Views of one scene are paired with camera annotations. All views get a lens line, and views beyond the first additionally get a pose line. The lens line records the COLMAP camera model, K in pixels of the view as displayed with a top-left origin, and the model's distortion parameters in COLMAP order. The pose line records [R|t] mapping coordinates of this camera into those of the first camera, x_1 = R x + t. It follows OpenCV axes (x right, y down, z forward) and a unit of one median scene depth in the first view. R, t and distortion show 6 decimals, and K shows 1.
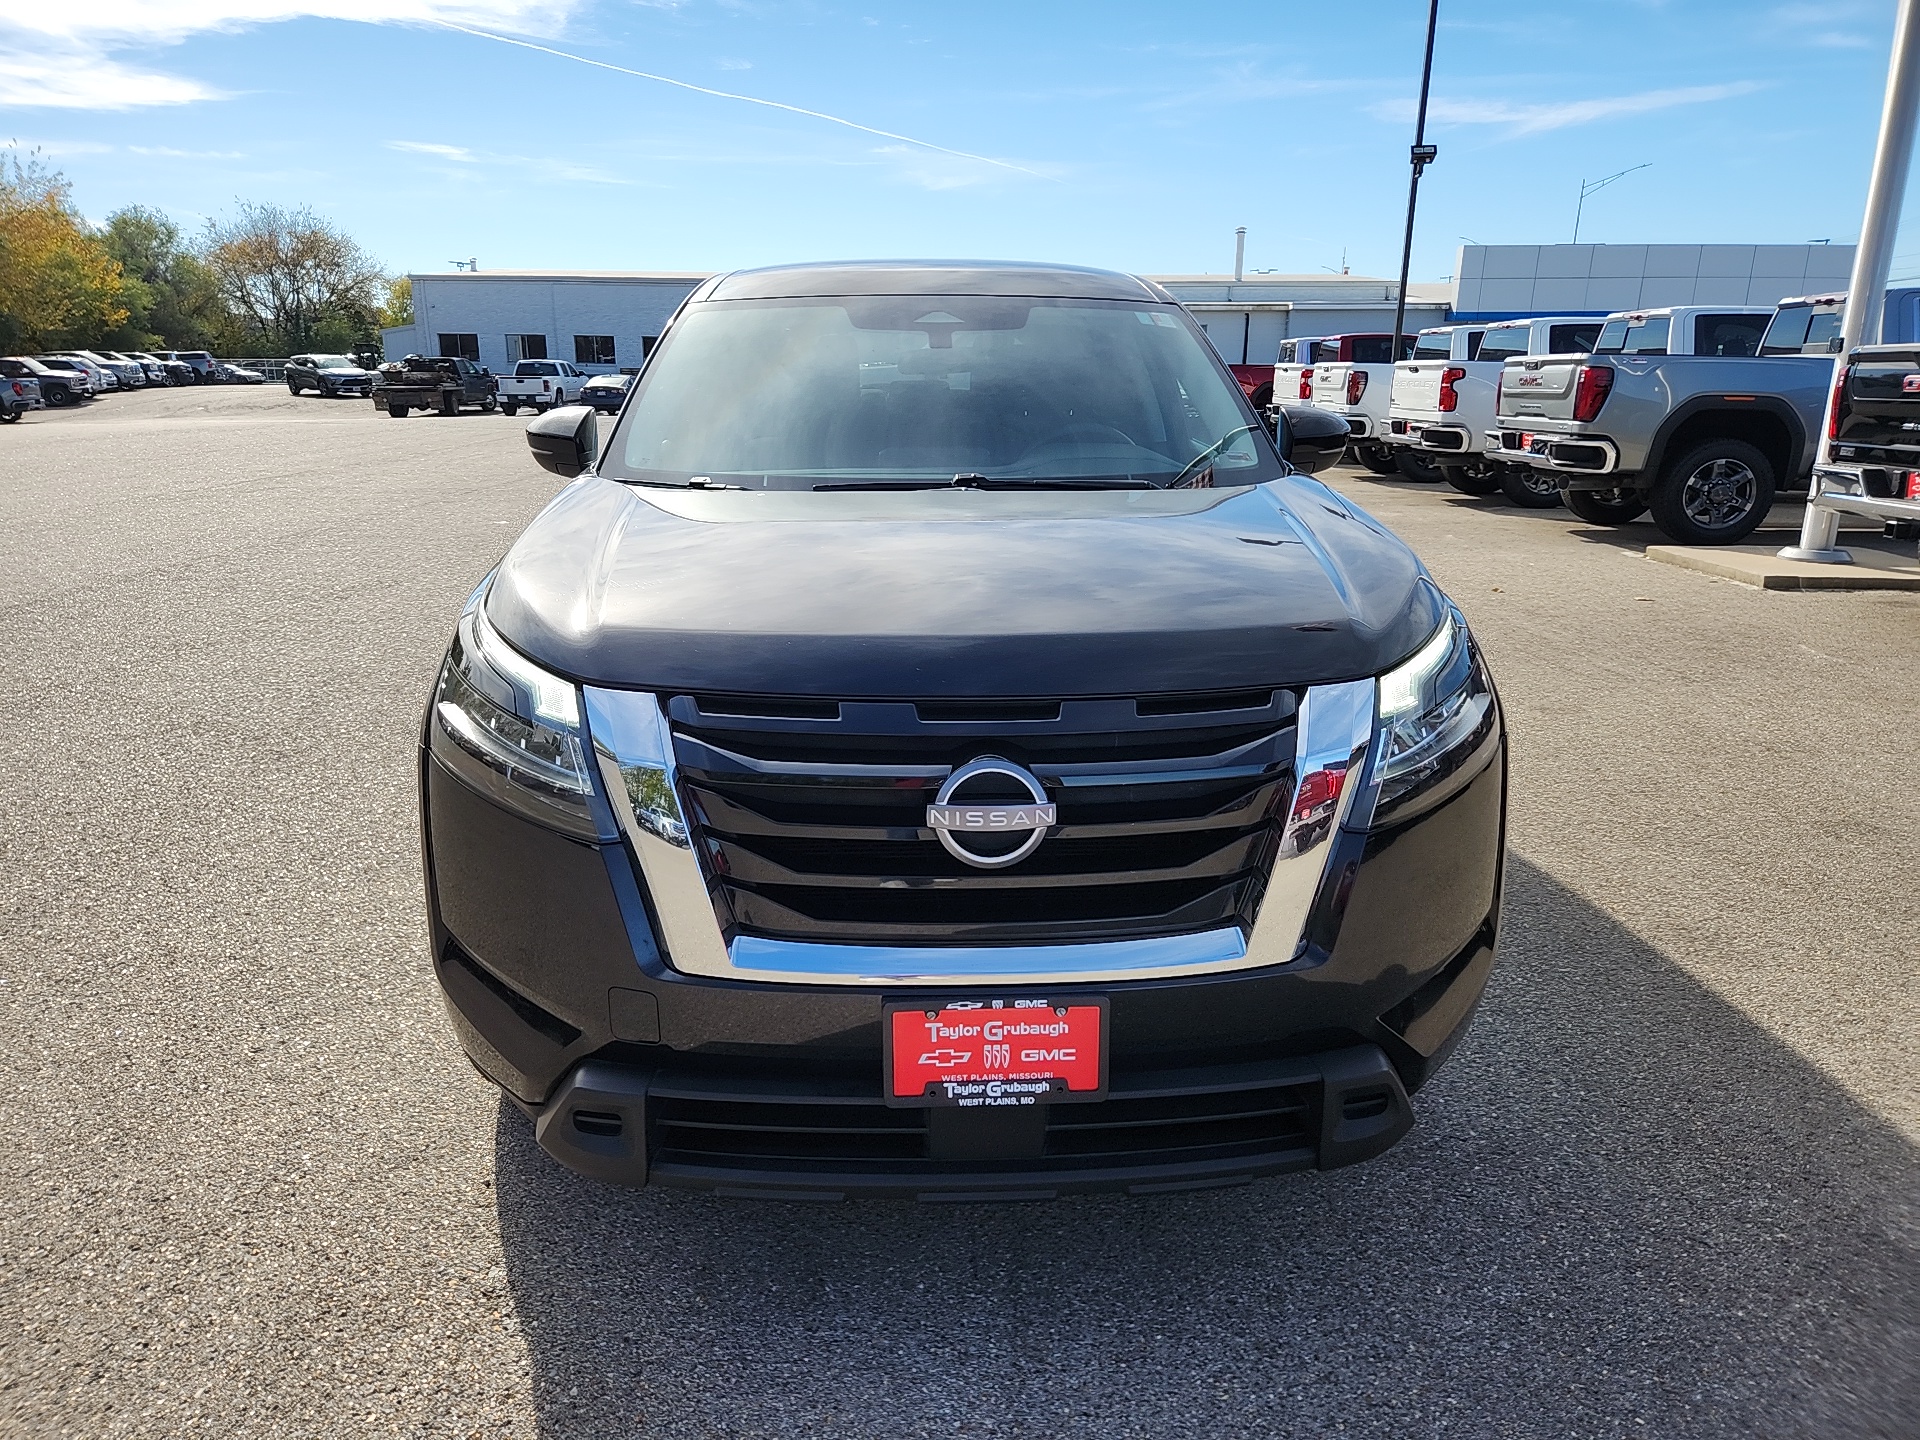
lens RADIAL K [[1307.4, 0, 912.2], [0, 1307.4, 726.5], [0, 0, 1]] dist [0.038566, -0.004659]
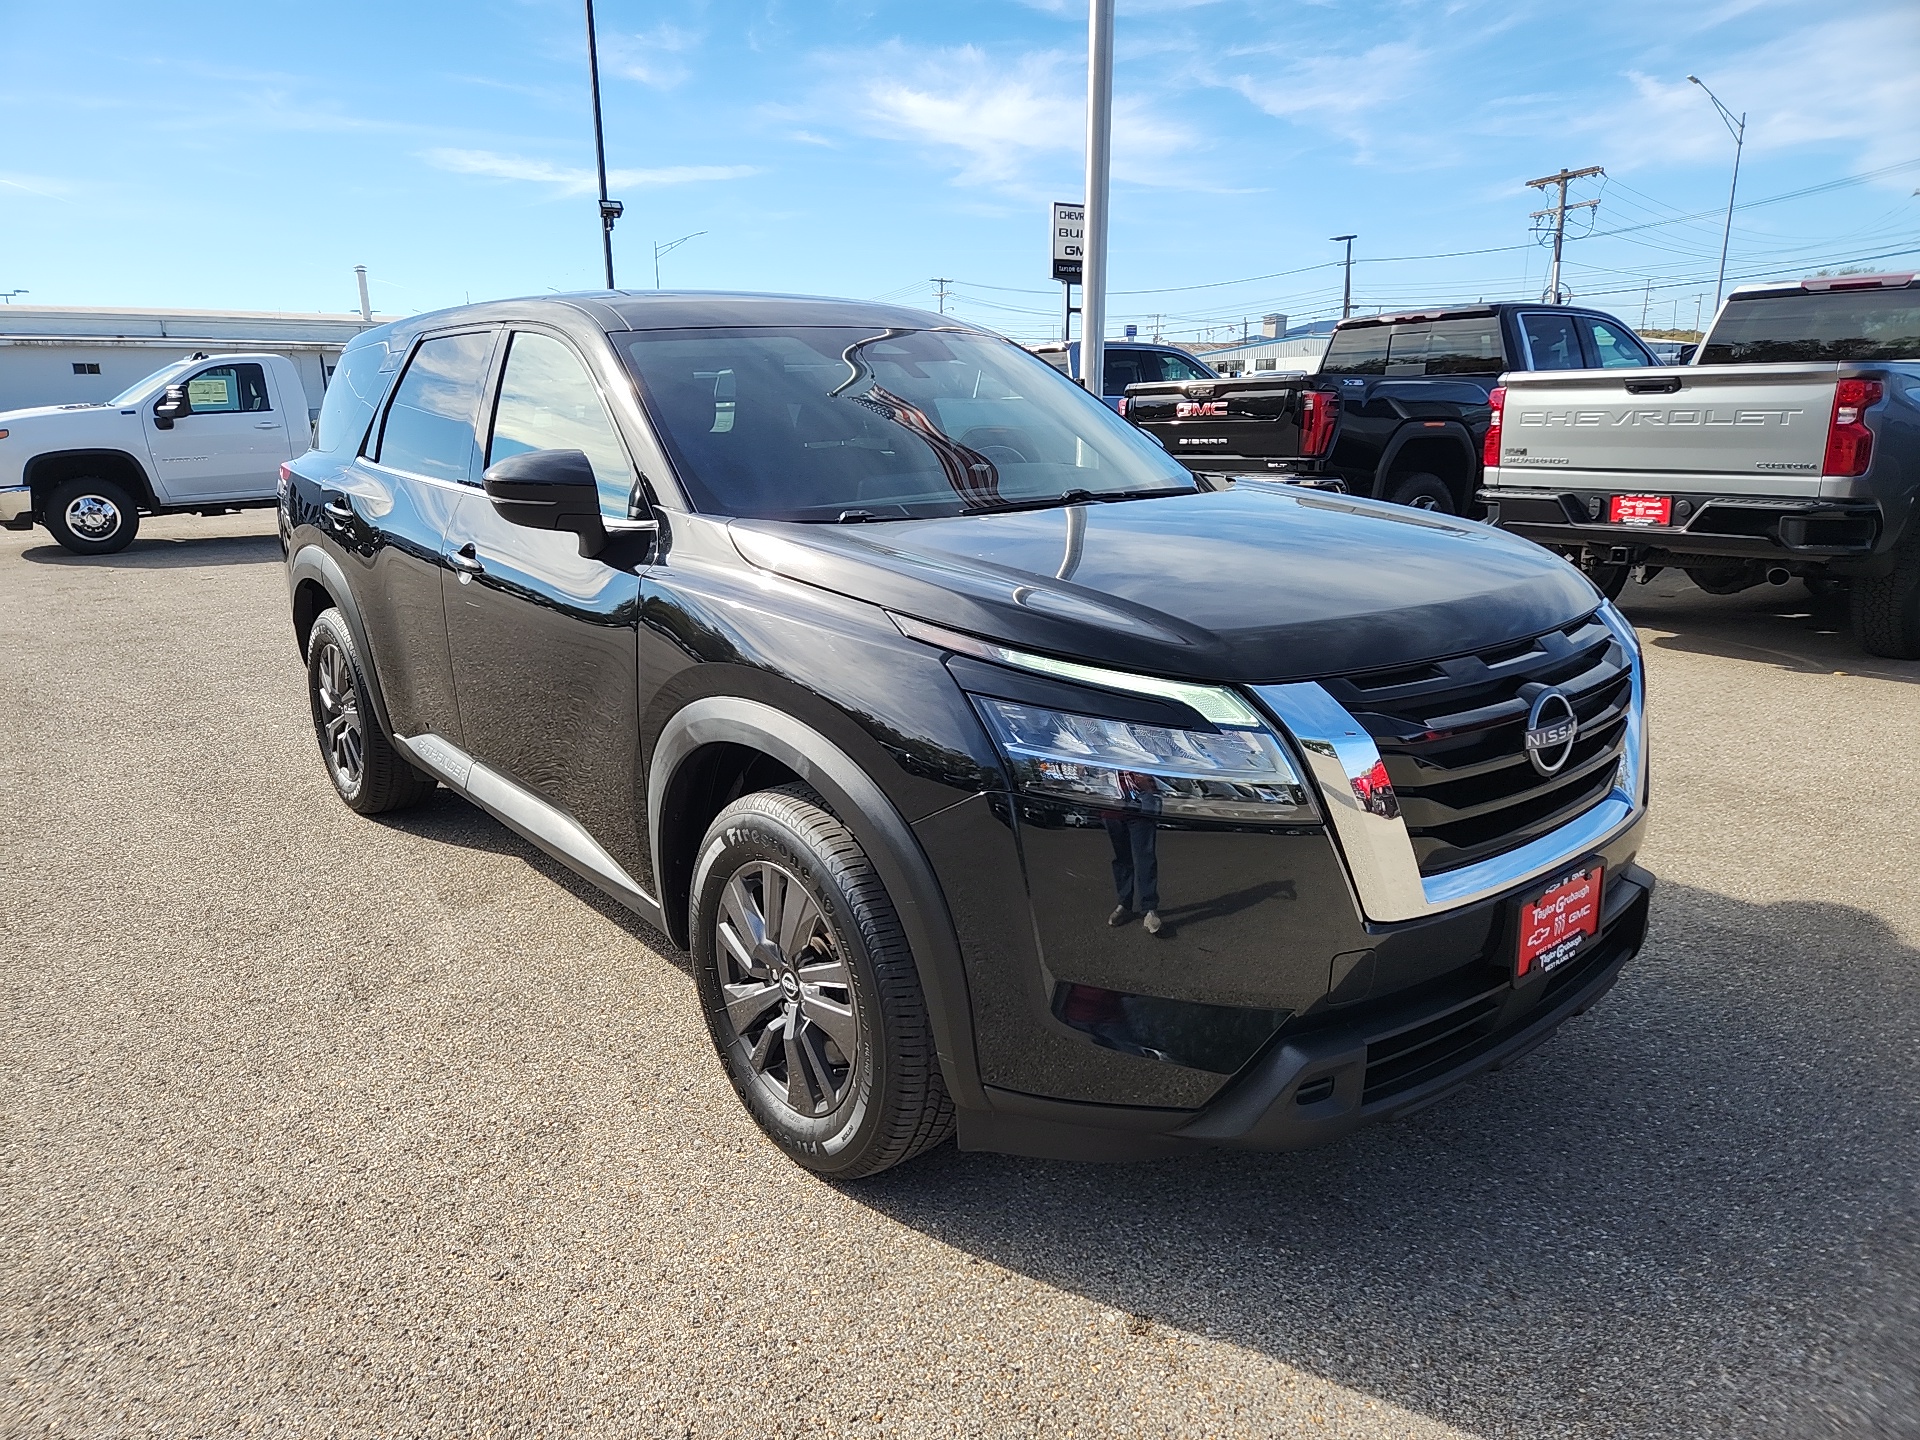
lens RADIAL K [[1307.4, 0, 912.2], [0, 1307.4, 726.5], [0, 0, 1]] dist [0.038566, -0.004659]
pose [[0.793013, -0.160912, 0.587569, -1.135071], [0.178544, 0.983523, 0.028376, -0.080687], [-0.582454, 0.082404, 0.808676, 0.323802]]
